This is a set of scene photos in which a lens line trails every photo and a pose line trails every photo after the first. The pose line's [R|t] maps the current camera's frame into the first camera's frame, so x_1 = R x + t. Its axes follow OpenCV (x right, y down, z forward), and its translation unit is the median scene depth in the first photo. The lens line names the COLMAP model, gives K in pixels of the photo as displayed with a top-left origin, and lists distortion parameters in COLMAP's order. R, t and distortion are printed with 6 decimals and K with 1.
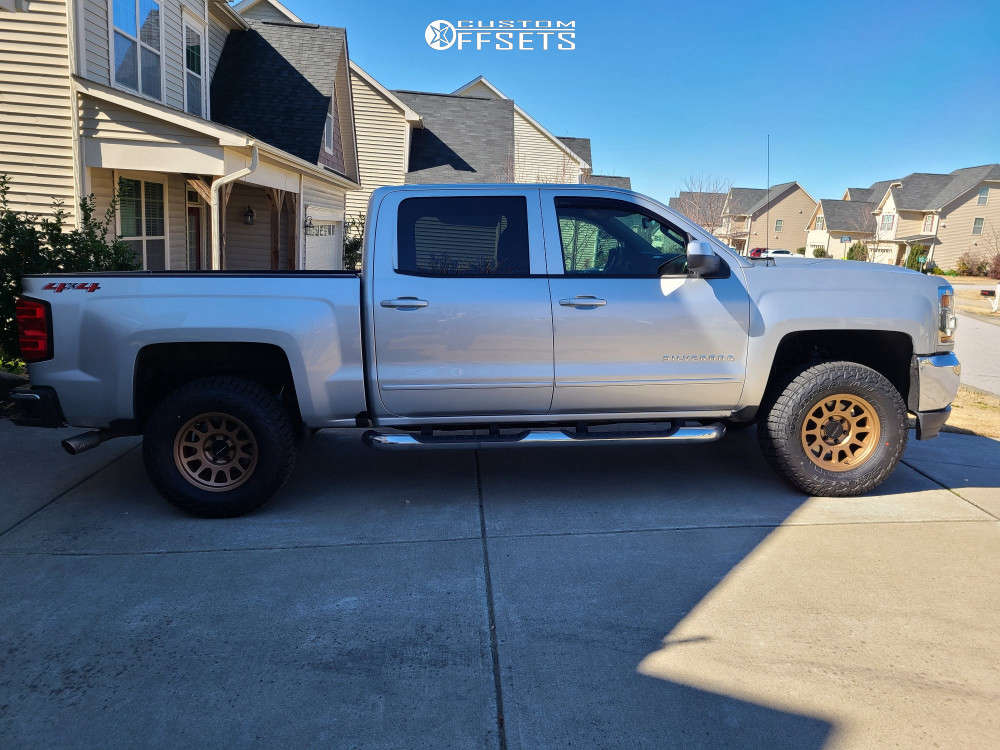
lens RADIAL K [[751.5, 0, 487.9], [0, 751.5, 374.2], [0, 0, 1]] dist [0.063446, -0.056074]
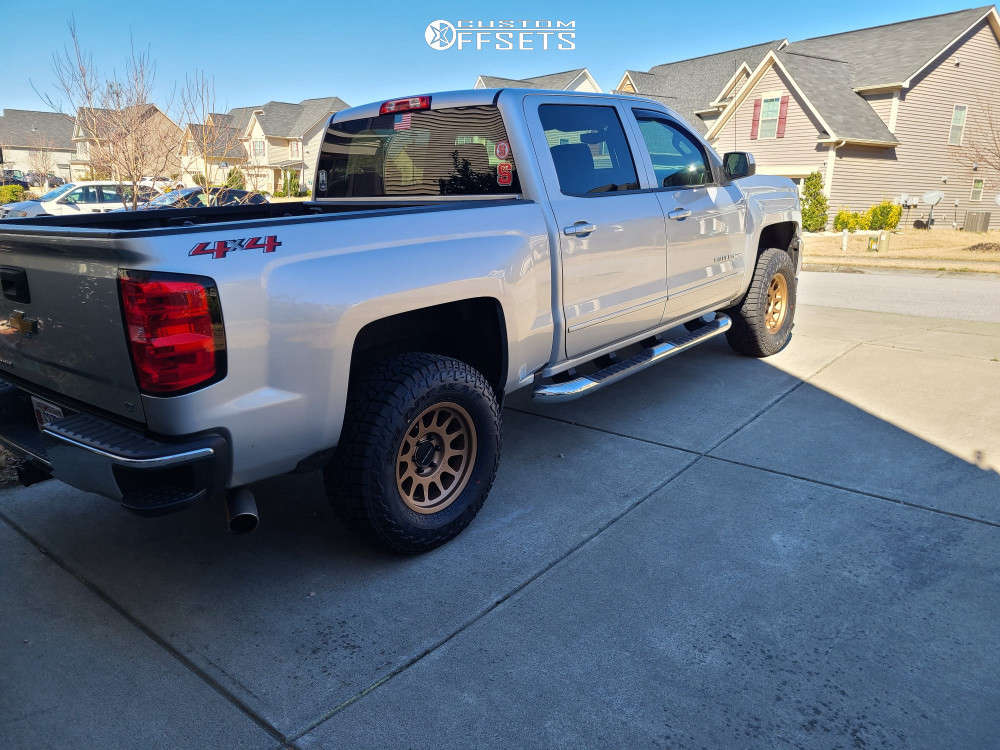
lens RADIAL K [[751.5, 0, 487.9], [0, 751.5, 374.2], [0, 0, 1]] dist [0.063446, -0.056074]
pose [[0.681084, -0.213475, 0.700395, -0.792449], [0.149018, 0.976949, 0.152857, -0.075989], [-0.716880, 0.000263, 0.697196, 0.452237]]
